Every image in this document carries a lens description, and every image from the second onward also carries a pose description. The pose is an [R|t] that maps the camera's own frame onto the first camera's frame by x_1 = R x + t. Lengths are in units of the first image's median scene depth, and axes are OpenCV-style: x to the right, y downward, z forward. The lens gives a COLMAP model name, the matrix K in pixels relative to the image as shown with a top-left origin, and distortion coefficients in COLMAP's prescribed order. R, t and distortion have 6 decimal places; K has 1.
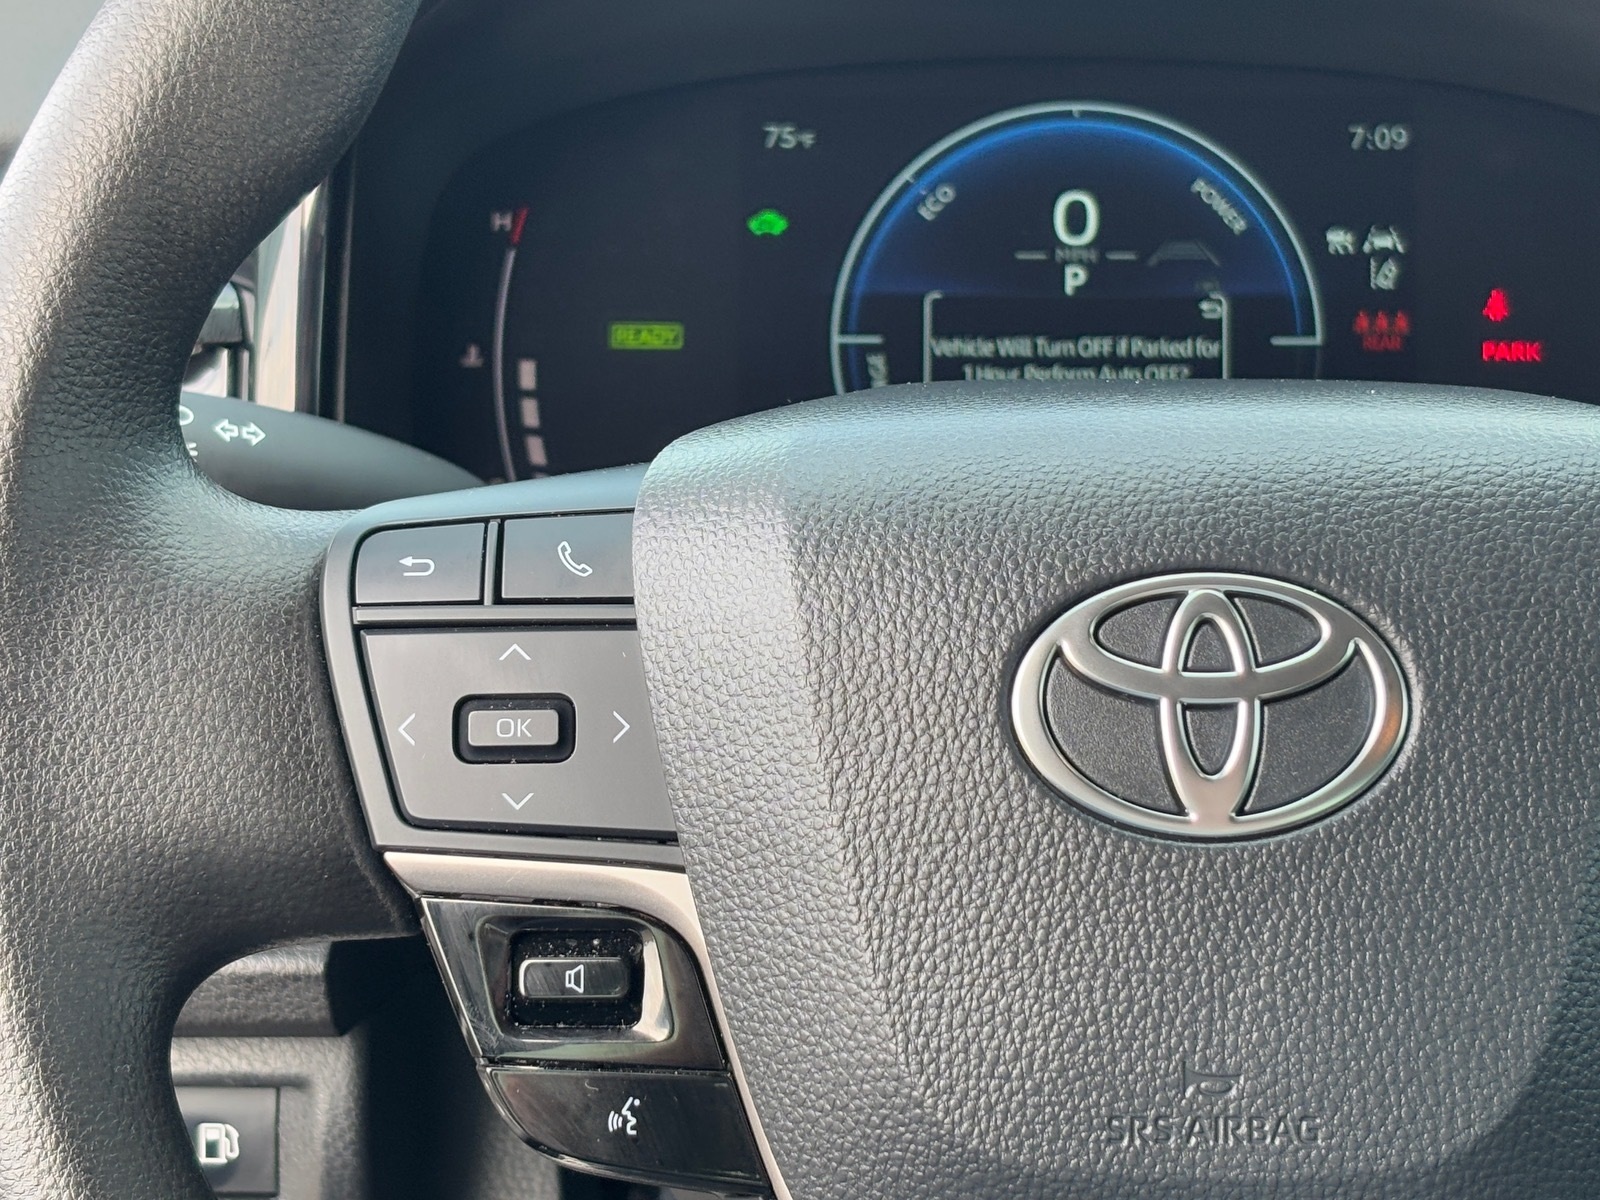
lens RADIAL K [[3334.1, 0, 722.3], [0, 3334.1, 594.5], [0, 0, 1]] dist [0.225932, -1.414377]
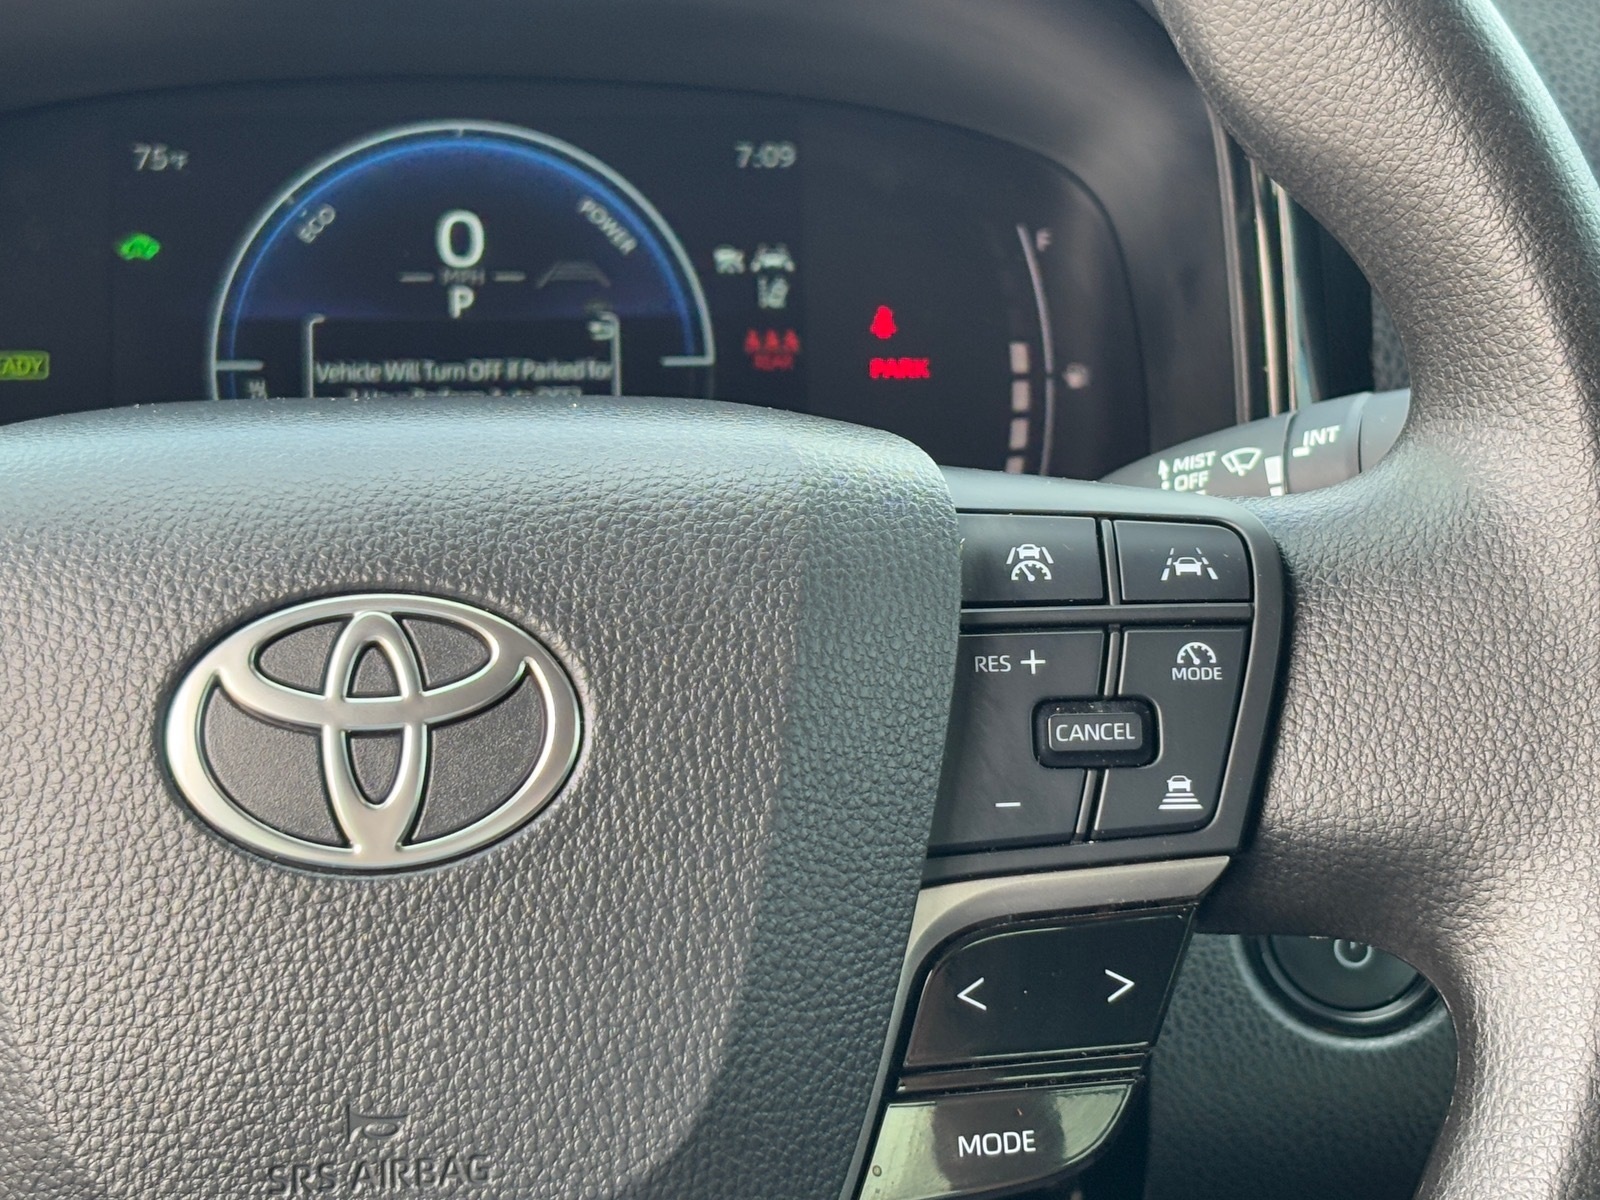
lens RADIAL K [[3327.8, 0, 865.5], [0, 3327.8, 580.4], [0, 0, 1]] dist [0.219851, -1.181337]
pose [[0.992387, -0.026102, 0.120362, 0.170187], [0.027937, 0.999517, -0.013582, 0.006582], [-0.119949, 0.016841, 0.992637, 0.028458]]
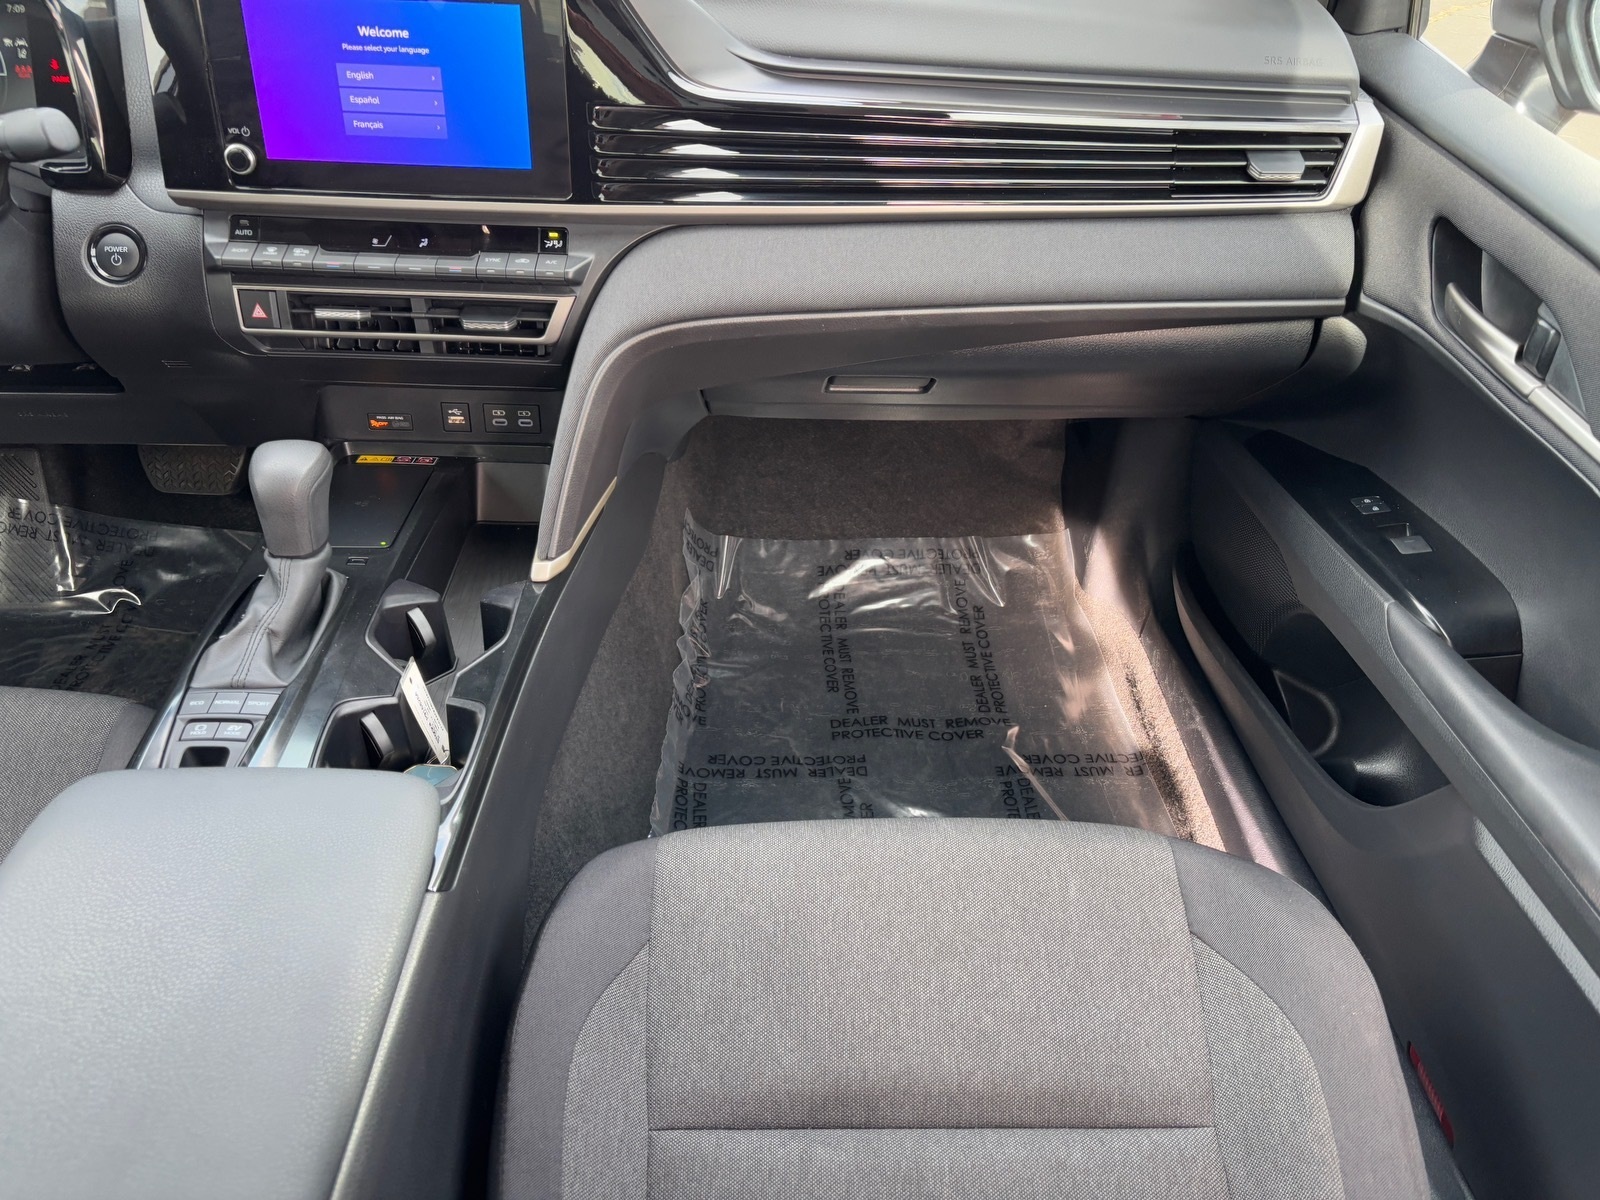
lens RADIAL K [[1210.3, 0, 800.0], [0, 1210.3, 600.0], [0, 0, 1]] dist [0.048827, -0.055166]
pose [[0.998102, -0.007943, 0.061062, 1.489961], [-0.015783, 0.925521, 0.378368, -0.105001], [-0.059520, -0.378614, 0.923639, -0.653557]]
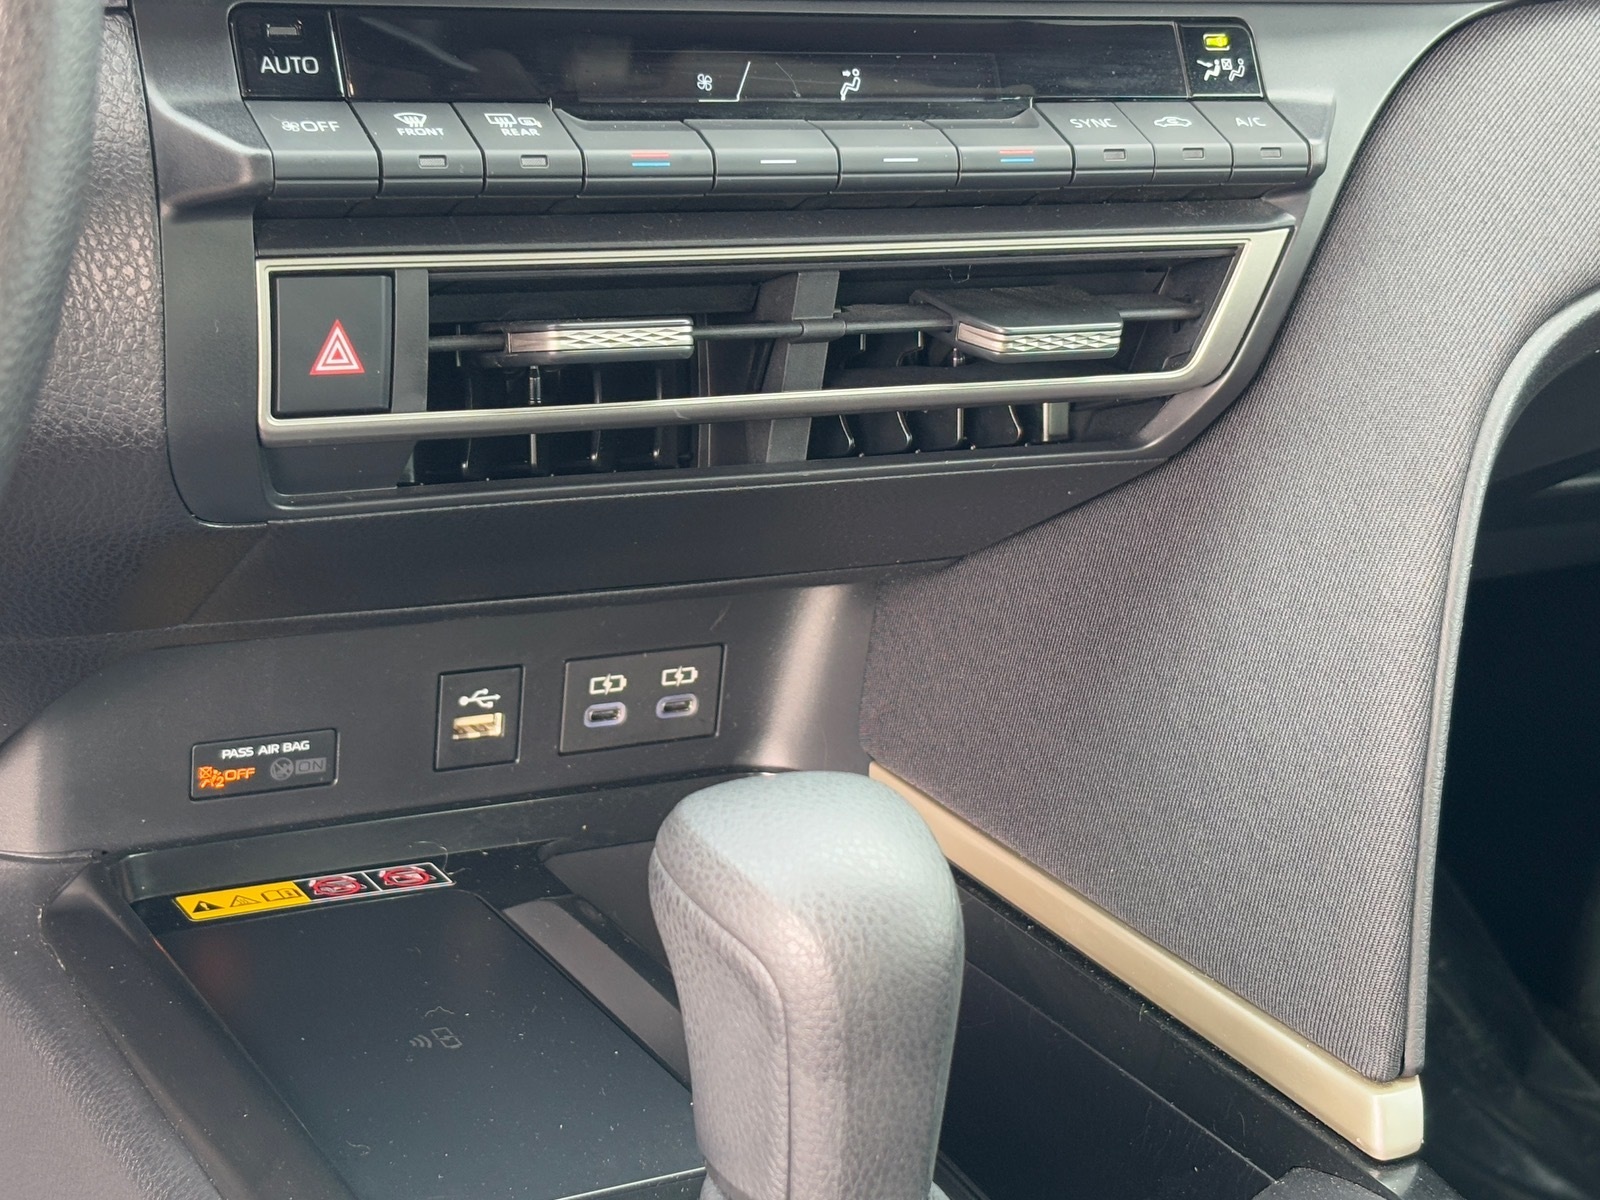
lens RADIAL K [[2957.2, 0, 789.6], [0, 2957.2, 592.5], [0, 0, 1]] dist [0.292470, -1.267228]
pose [[0.852389, -0.103738, 0.512515, 0.267556], [0.008811, 0.982834, 0.184282, 0.085986], [-0.522834, -0.152564, 0.838671, 0.181602]]
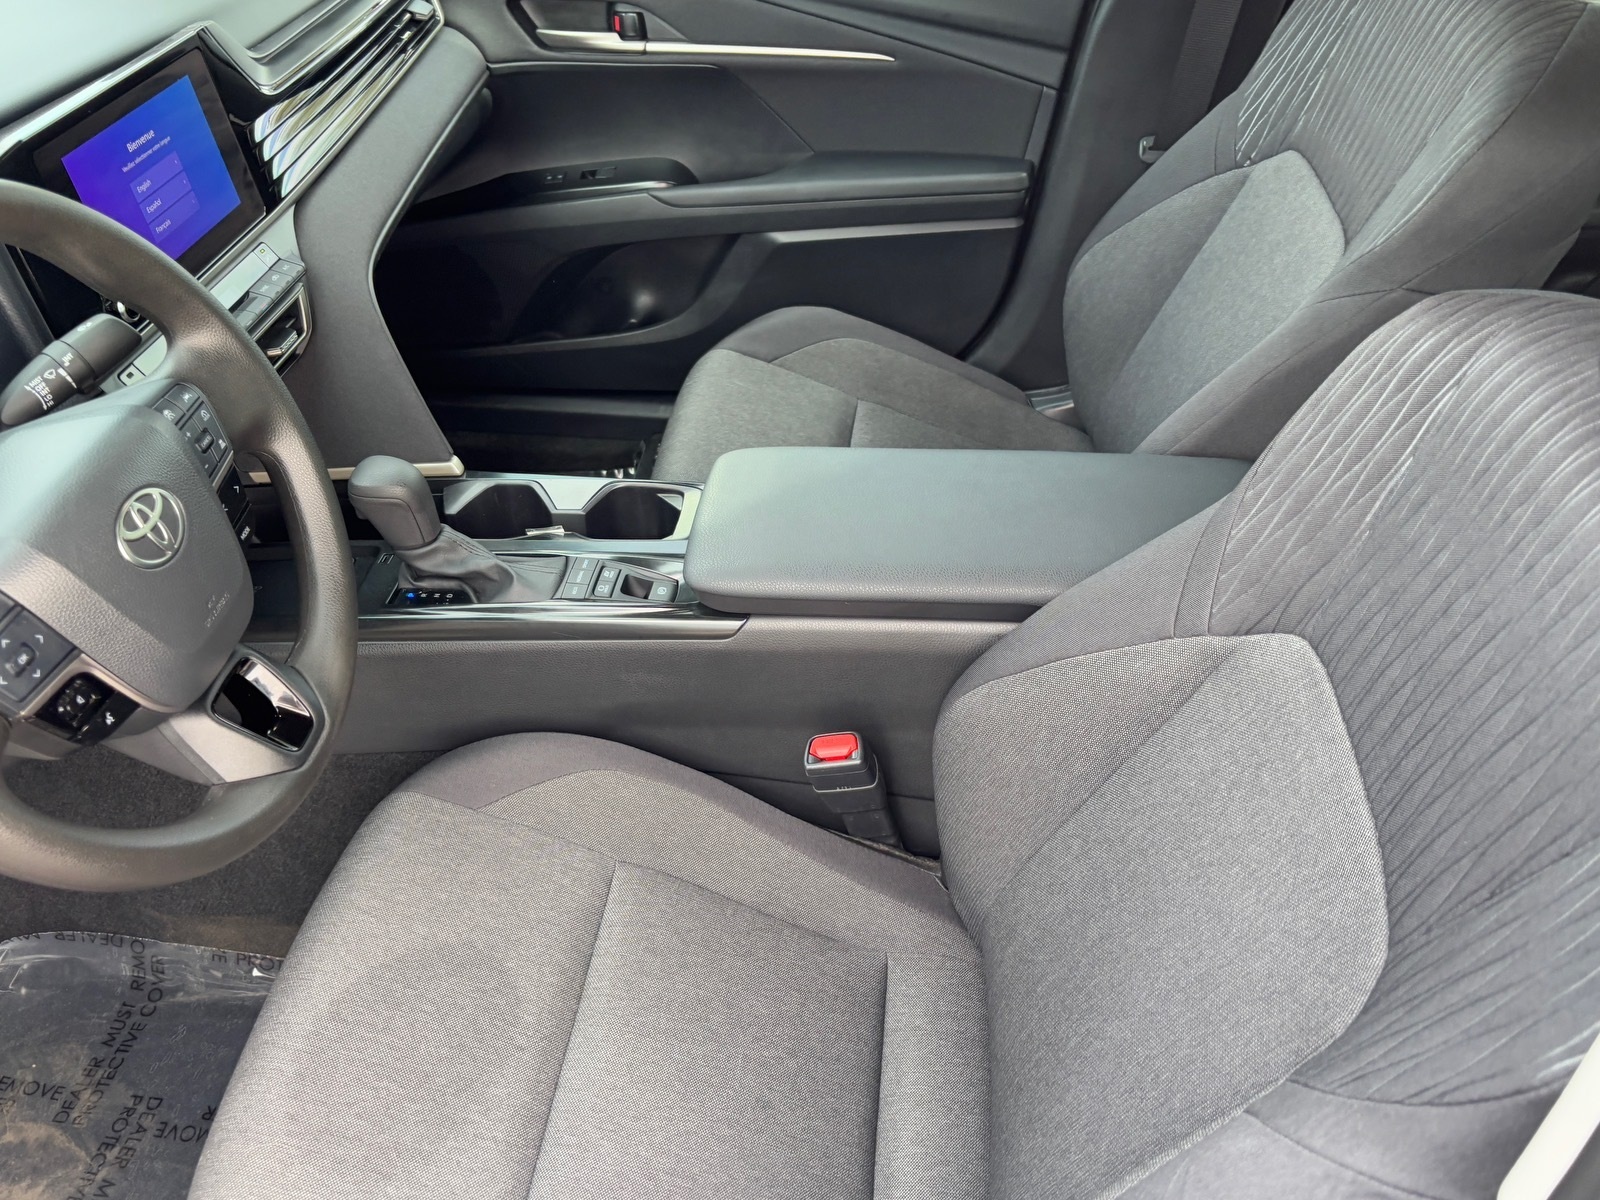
lens RADIAL K [[1378.9, 0, 805.1], [0, 1378.9, 627.5], [0, 0, 1]] dist [-0.003349, 0.018709]
pose [[0.072130, -0.627704, 0.775104, -1.092887], [0.261321, 0.761874, 0.592672, -0.618325], [-0.962553, 0.159801, 0.218986, -0.056142]]
